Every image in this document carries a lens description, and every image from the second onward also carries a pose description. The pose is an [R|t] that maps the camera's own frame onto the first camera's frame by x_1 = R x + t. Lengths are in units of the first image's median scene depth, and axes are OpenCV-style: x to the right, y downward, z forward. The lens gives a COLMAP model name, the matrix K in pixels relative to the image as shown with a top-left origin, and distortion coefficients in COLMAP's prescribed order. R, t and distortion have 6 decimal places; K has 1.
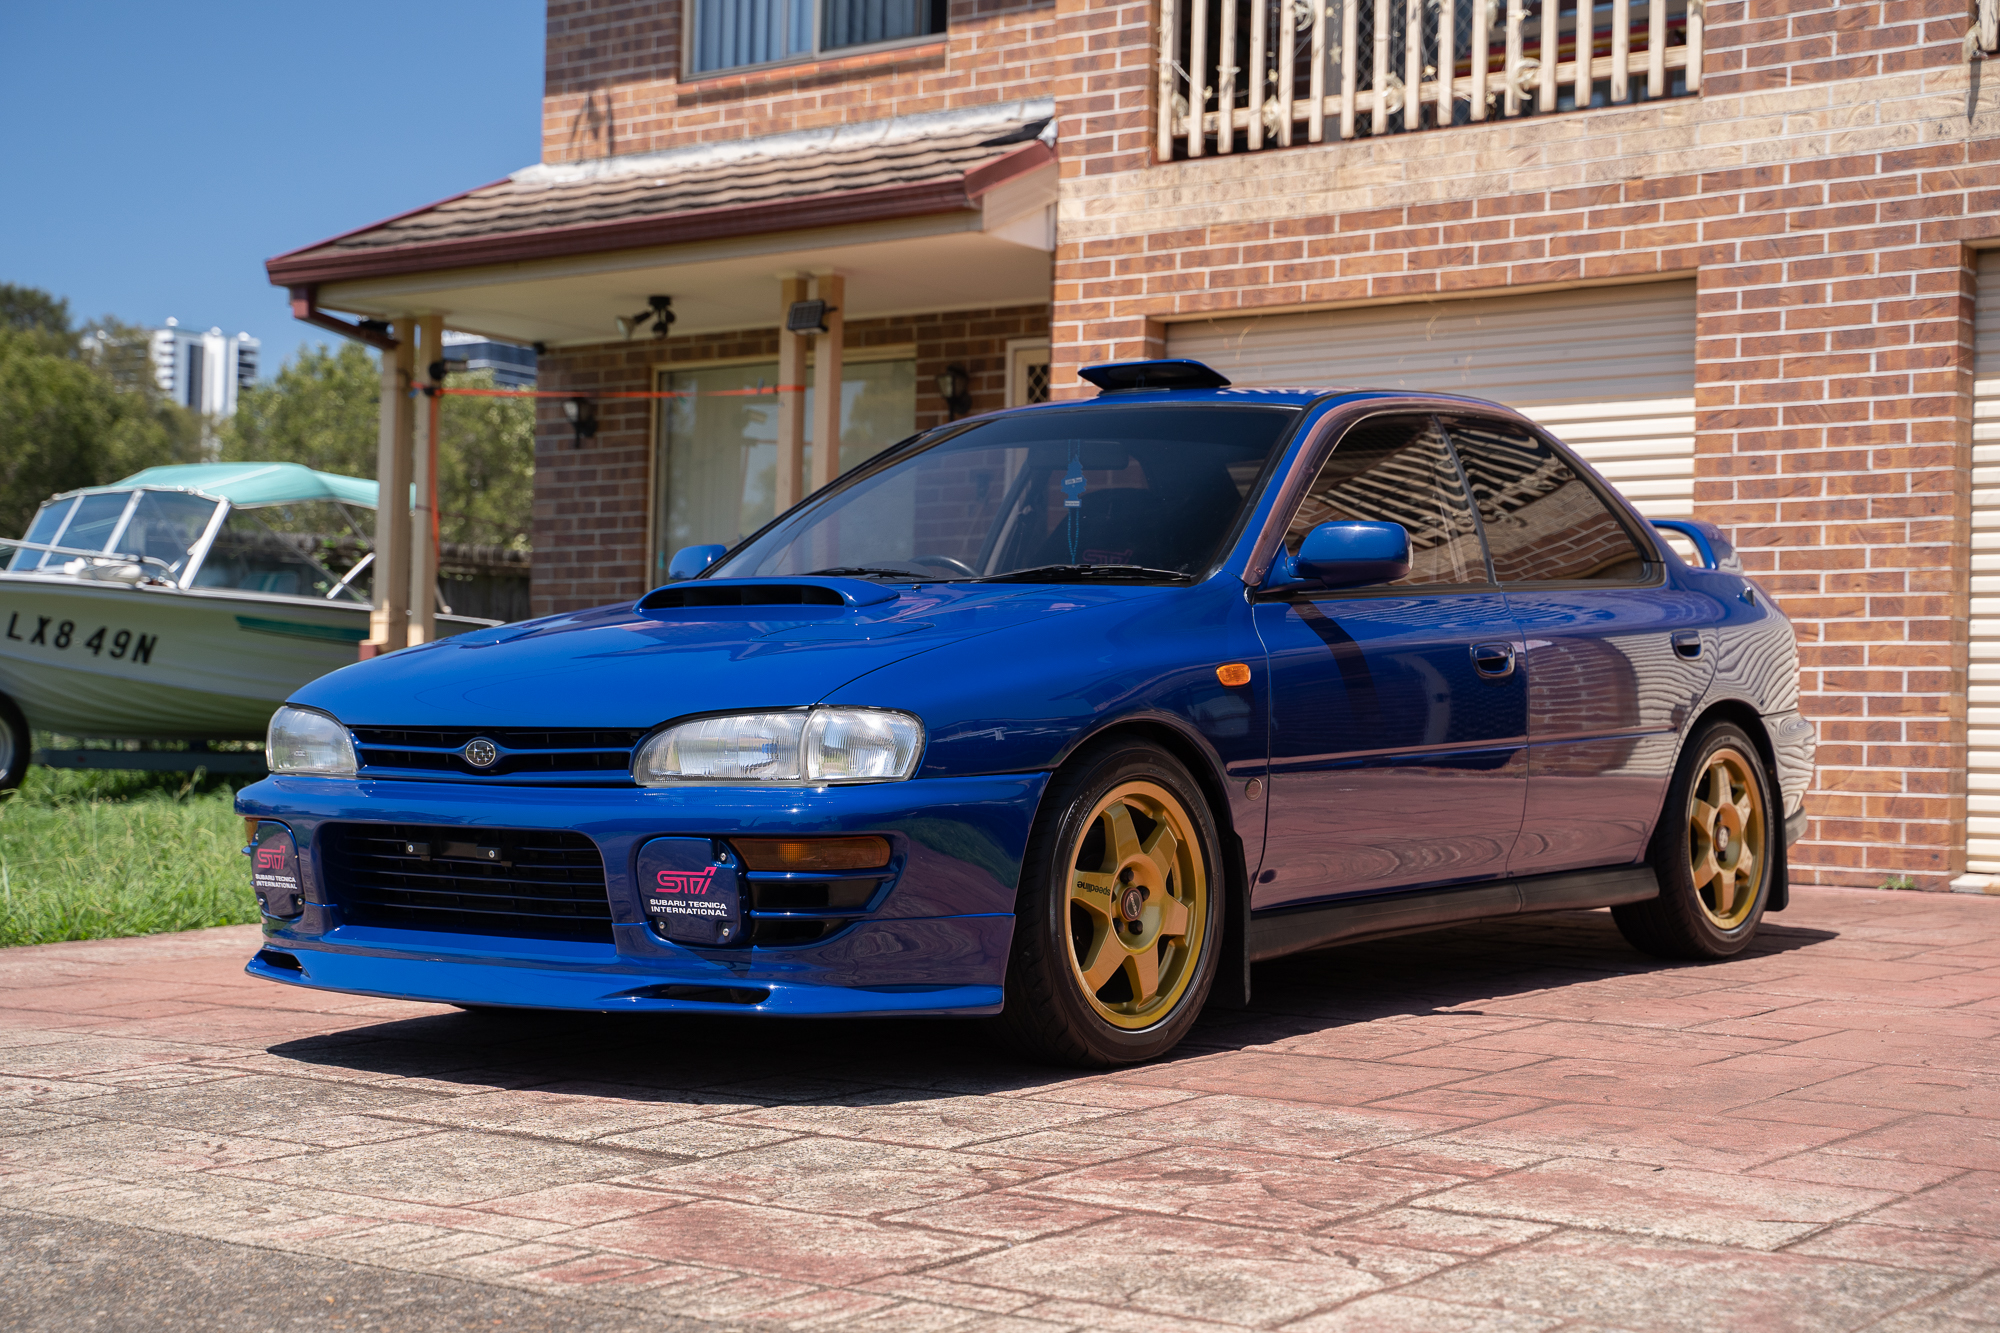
lens RADIAL K [[2957.7, 0, 1000.0], [0, 2957.7, 666.5], [0, 0, 1]] dist [0.136324, 0.028511]
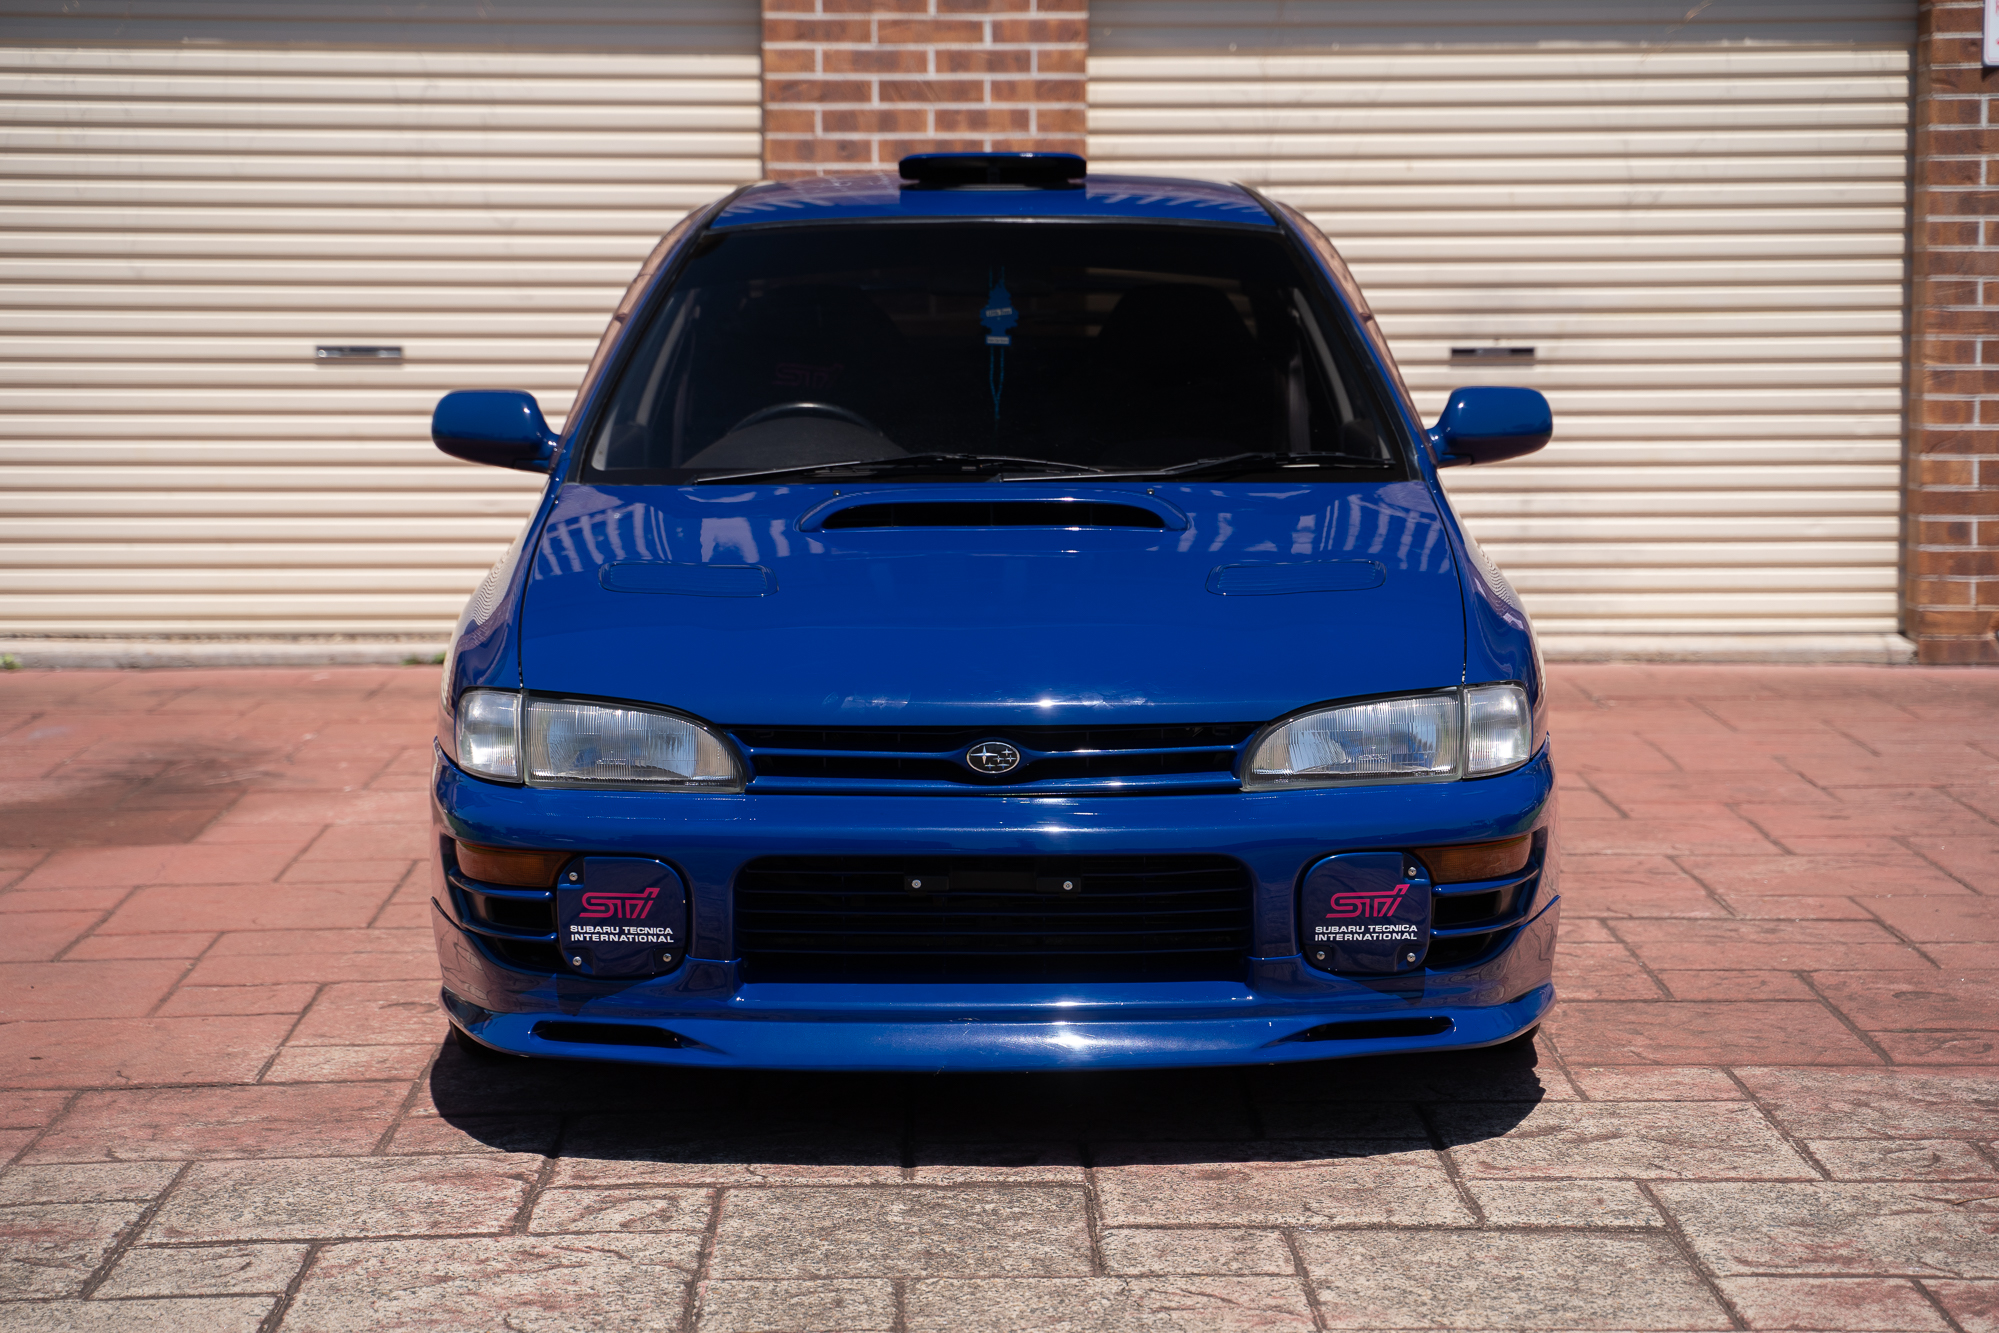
lens RADIAL K [[4231.9, 0, 999.5], [0, 4231.9, 666.5], [0, 0, 1]] dist [0.282612, -0.043592]
pose [[0.793416, -0.071384, 0.604479, -0.430642], [0.000345, 0.993152, 0.116829, -0.064337], [-0.608679, -0.092485, 0.788008, 0.050251]]
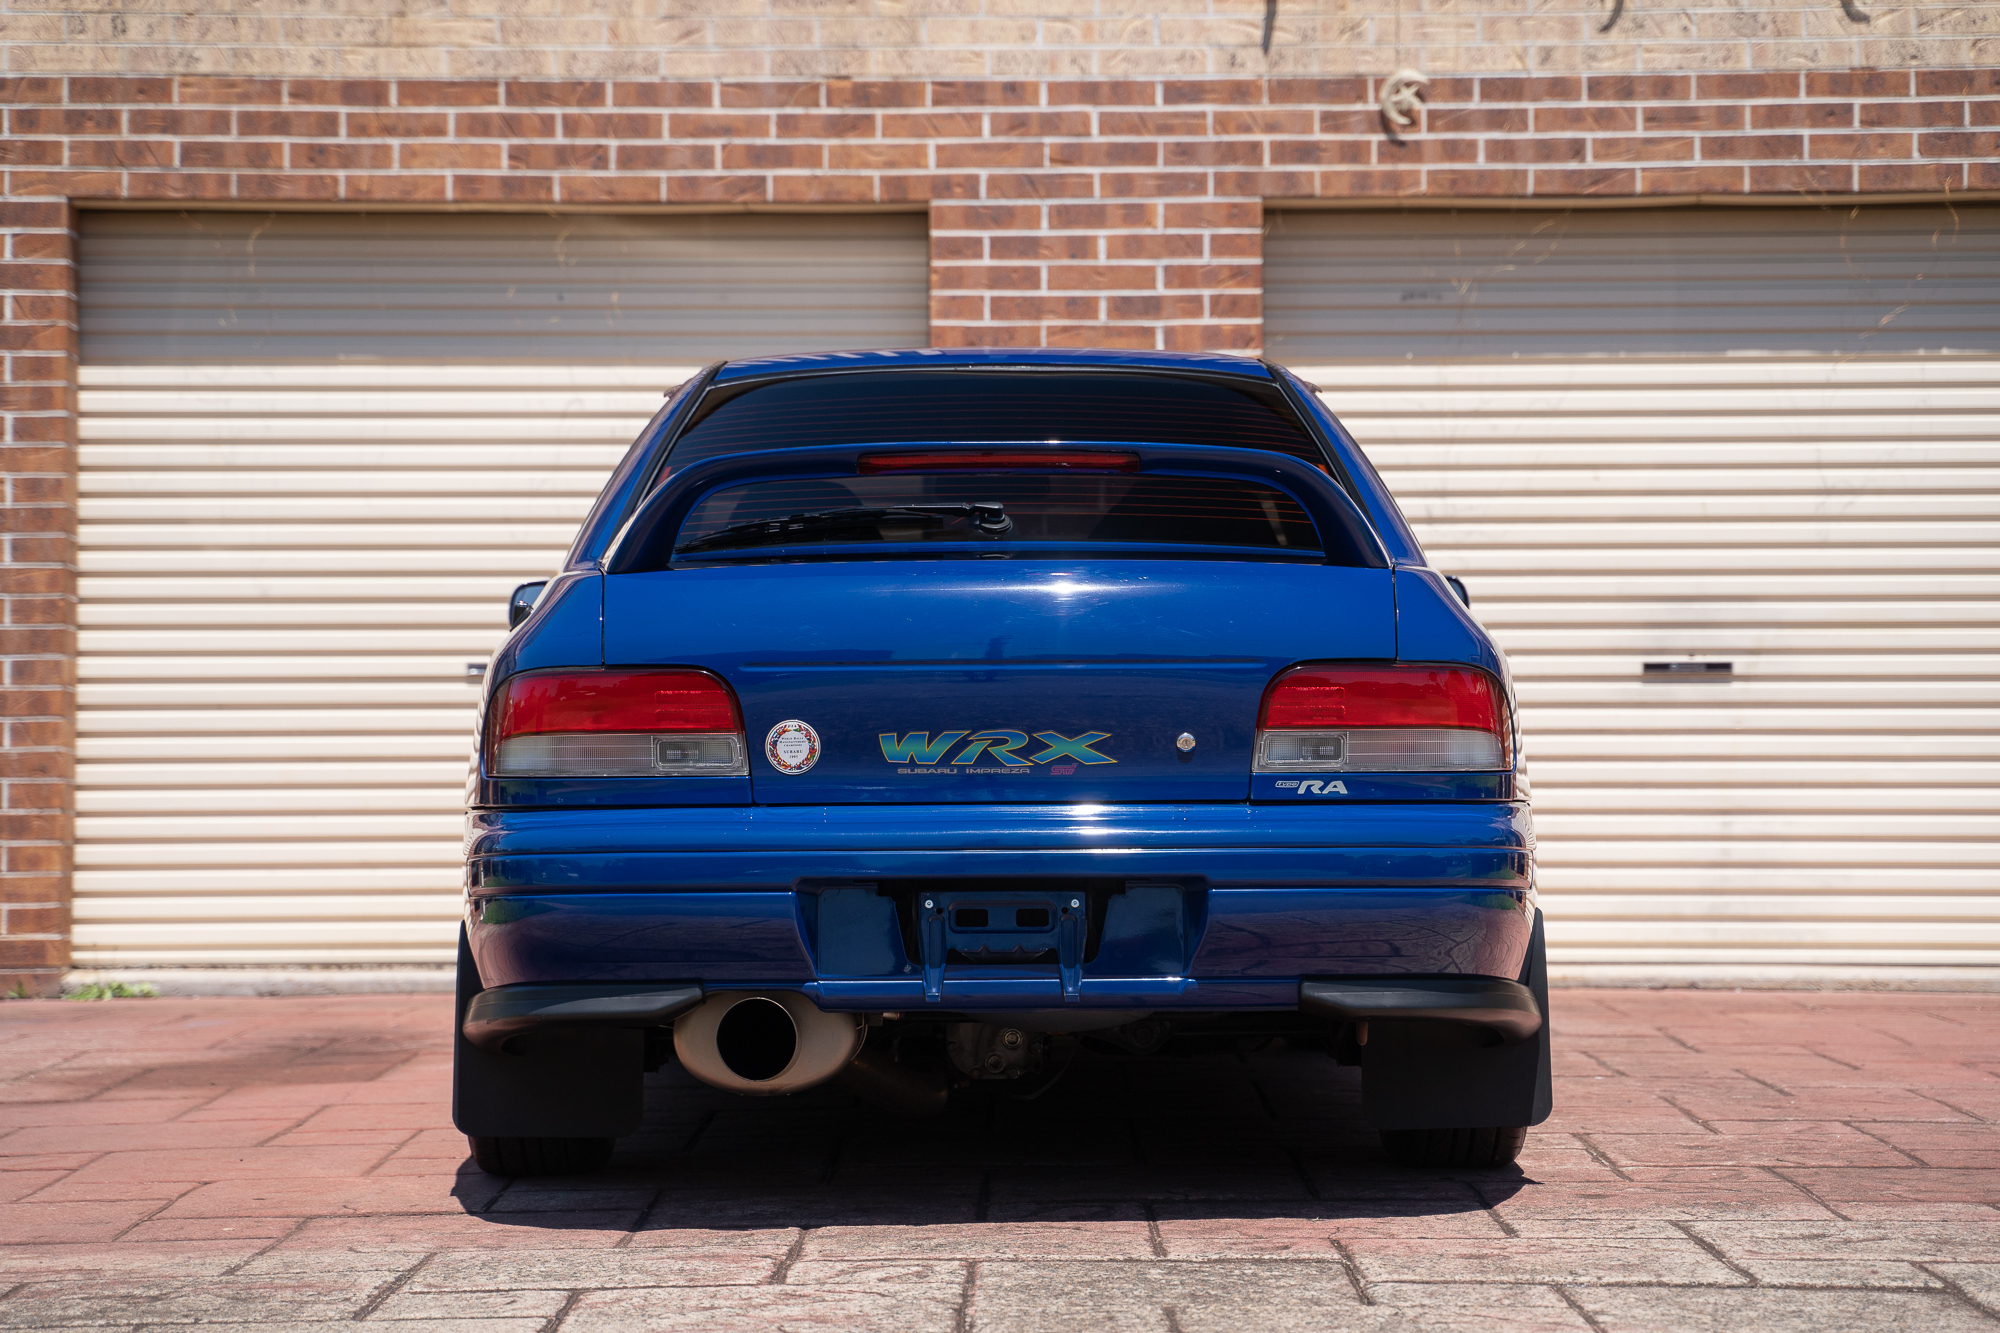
lens RADIAL K [[4605.1, 0, 983.8], [0, 4605.1, 665.0], [0, 0, 1]] dist [0.219827, 0.661244]
pose [[0.808041, 0.002854, 0.589119, -0.479168], [0.002020, 0.999969, -0.007614, -0.003625], [-0.589122, 0.007343, 0.808011, 0.020664]]
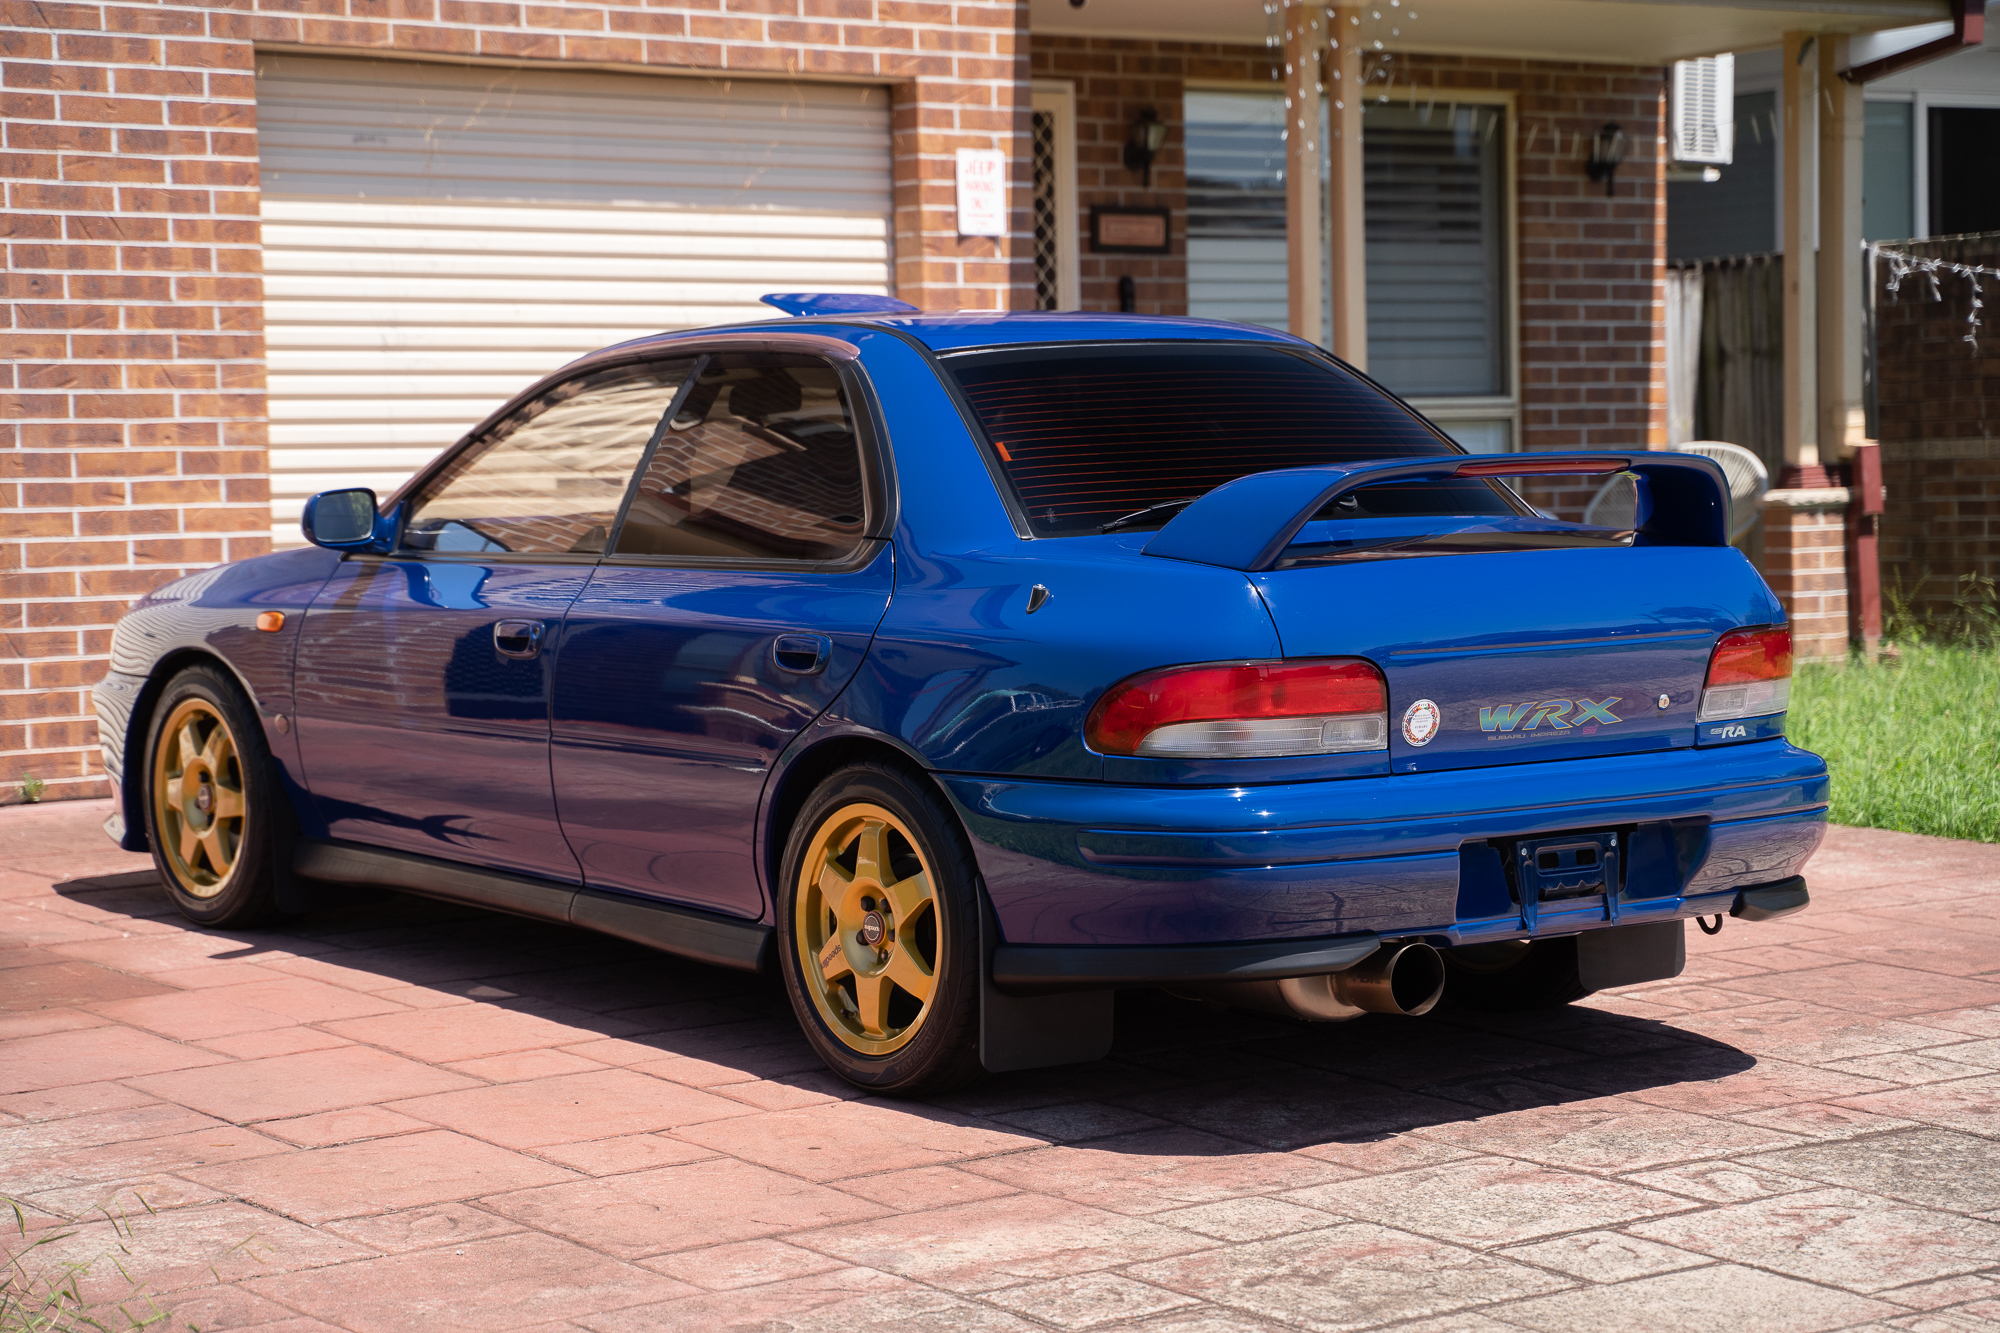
lens RADIAL K [[4107.3, 0, 1025.5], [0, 4107.3, 666.5], [0, 0, 1]] dist [0.269358, 0.074277]
pose [[0.282324, -0.078298, 0.956119, -0.769991], [-0.003871, 0.996563, 0.082753, -0.060515], [-0.959311, -0.027064, 0.281050, 0.432274]]
